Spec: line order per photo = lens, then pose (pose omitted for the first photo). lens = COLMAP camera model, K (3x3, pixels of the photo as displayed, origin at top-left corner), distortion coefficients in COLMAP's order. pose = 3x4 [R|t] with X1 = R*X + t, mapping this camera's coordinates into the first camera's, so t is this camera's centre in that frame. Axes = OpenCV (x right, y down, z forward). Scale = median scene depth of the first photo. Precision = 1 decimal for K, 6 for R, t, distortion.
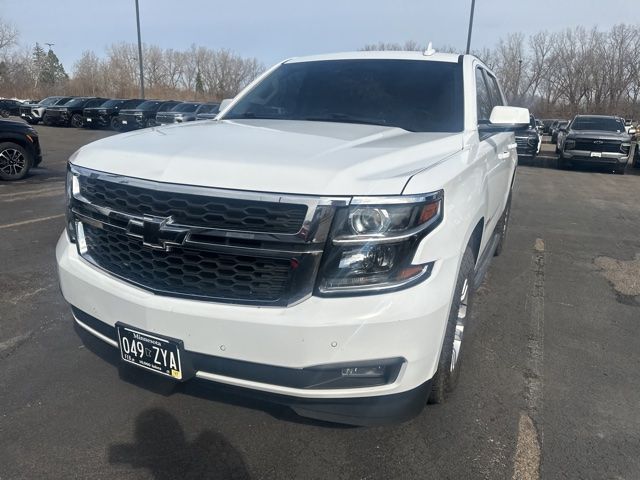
lens RADIAL K [[450.7, 0, 320.7], [0, 450.7, 240.9], [0, 0, 1]] dist [0.027404, -0.031987]
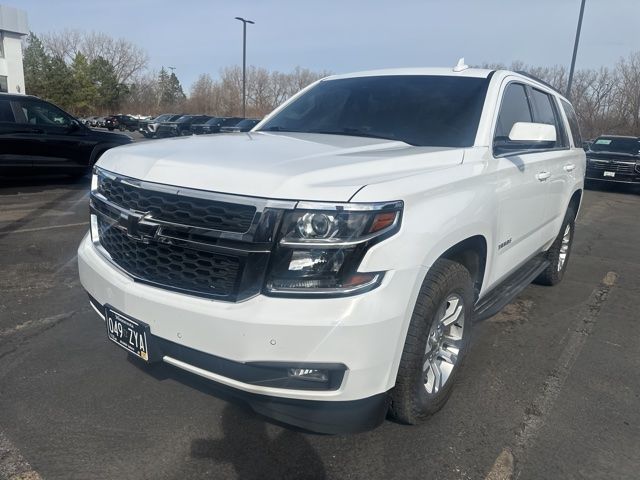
lens RADIAL K [[450.7, 0, 321.5], [0, 450.7, 240.1], [0, 0, 1]] dist [0.027404, -0.031987]
pose [[0.976809, 0.066971, -0.203367, 0.221600], [-0.075666, 0.996509, -0.035277, 0.015768], [0.200295, 0.049847, 0.978467, -0.001017]]
